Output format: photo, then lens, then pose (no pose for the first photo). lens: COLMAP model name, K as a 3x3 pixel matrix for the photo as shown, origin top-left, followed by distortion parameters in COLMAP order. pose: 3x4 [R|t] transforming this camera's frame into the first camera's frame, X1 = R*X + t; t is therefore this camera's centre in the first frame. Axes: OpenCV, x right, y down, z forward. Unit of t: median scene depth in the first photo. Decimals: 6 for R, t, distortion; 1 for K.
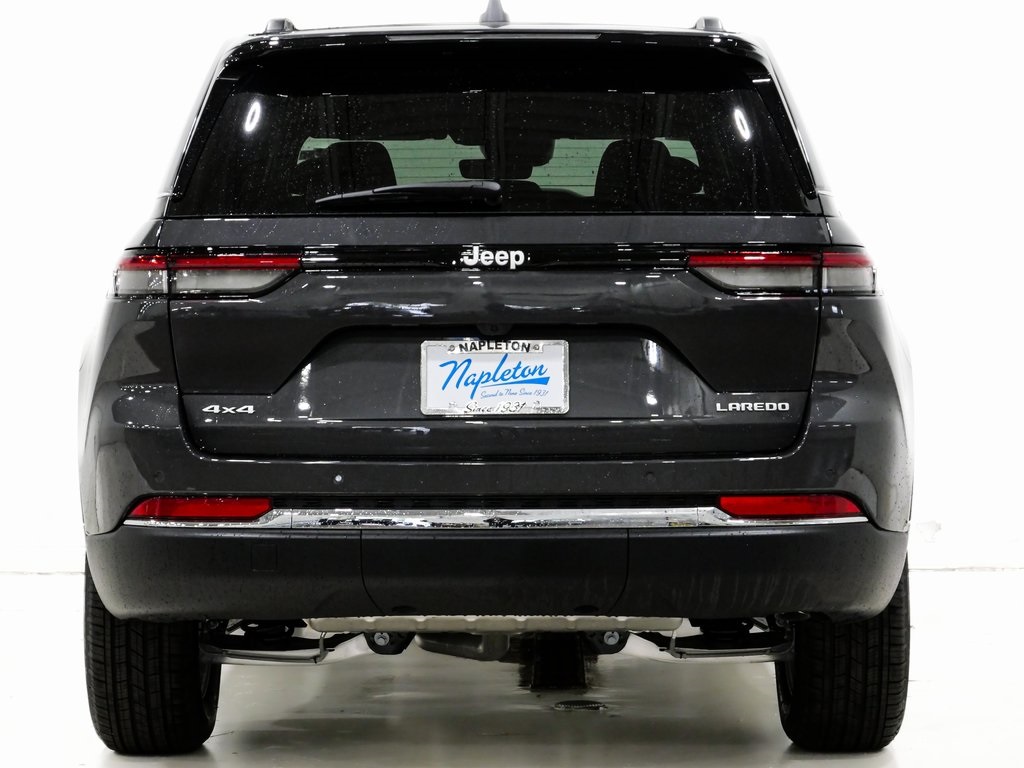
lens RADIAL K [[2815.6, 0, 512.3], [0, 2815.6, 385.2], [0, 0, 1]] dist [0.109685, 0.000000]
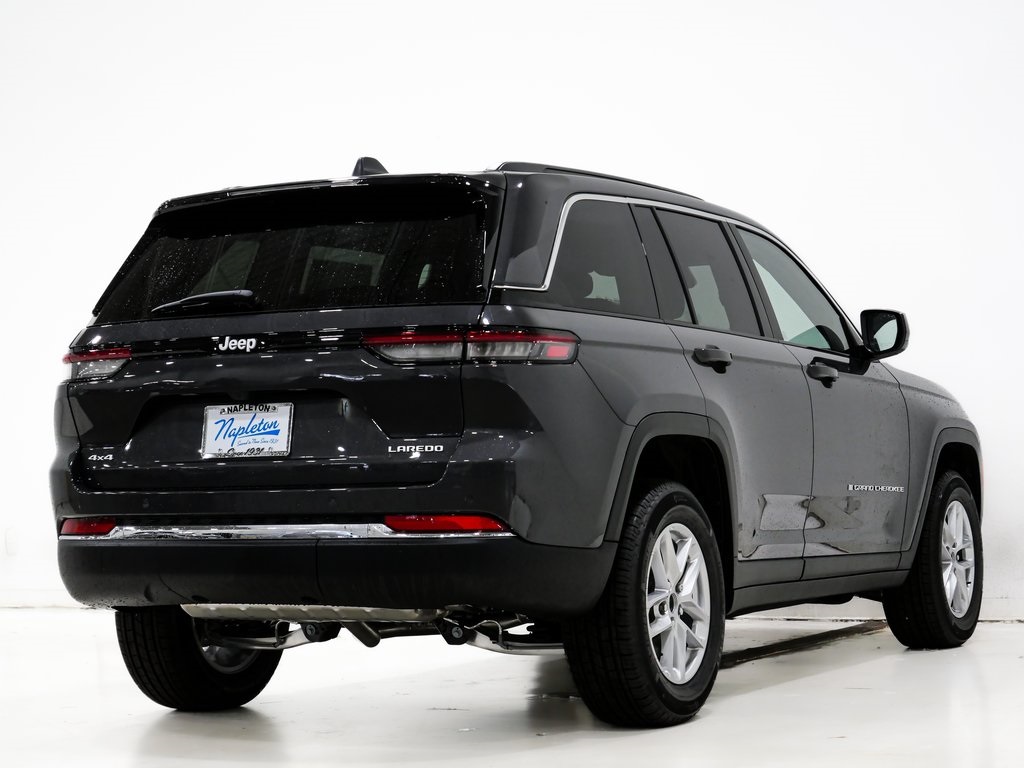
lens RADIAL K [[2306.9, 0, 511.7], [0, 2306.9, 383.3], [0, 0, 1]] dist [0.104732, 0.000000]
pose [[0.883132, -0.031155, -0.468089, 0.640576], [0.004723, 0.998332, -0.057536, 0.039924], [0.469101, 0.048602, 0.881806, 0.057270]]
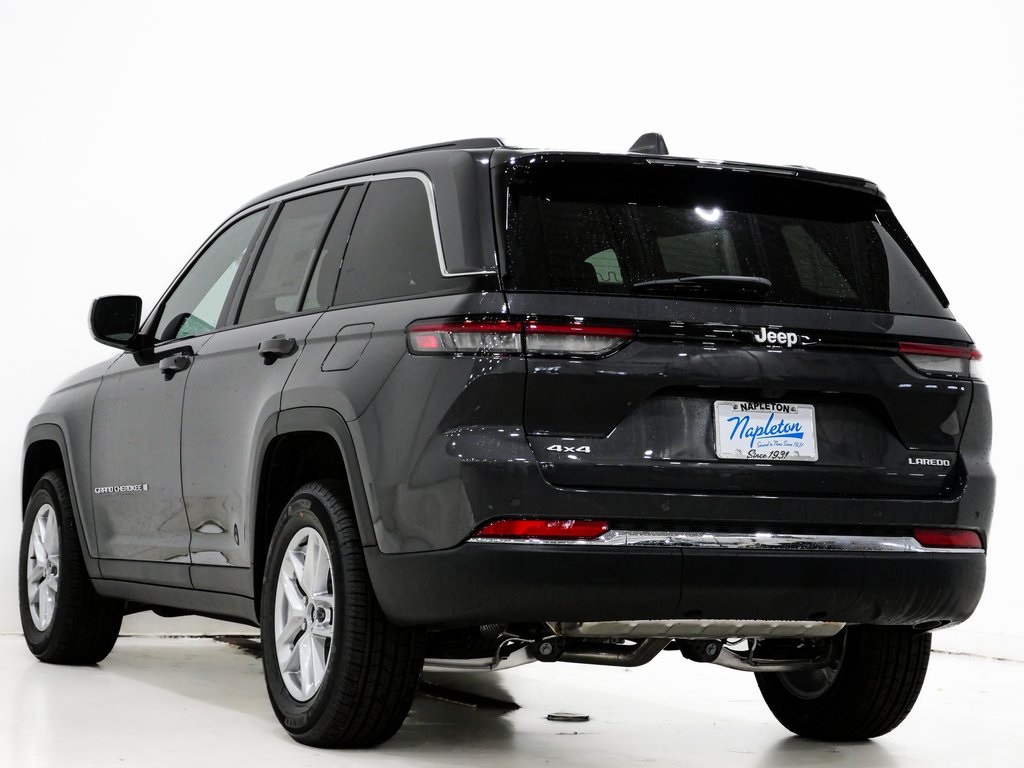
lens RADIAL K [[2557.6, 0, 511.0], [0, 2557.6, 382.7], [0, 0, 1]] dist [0.198914, 0.000000]
pose [[0.905984, 0.048505, 0.420524, -0.598573], [-0.024225, 0.997726, -0.062890, 0.050971], [-0.422618, 0.046790, 0.905099, -0.002139]]
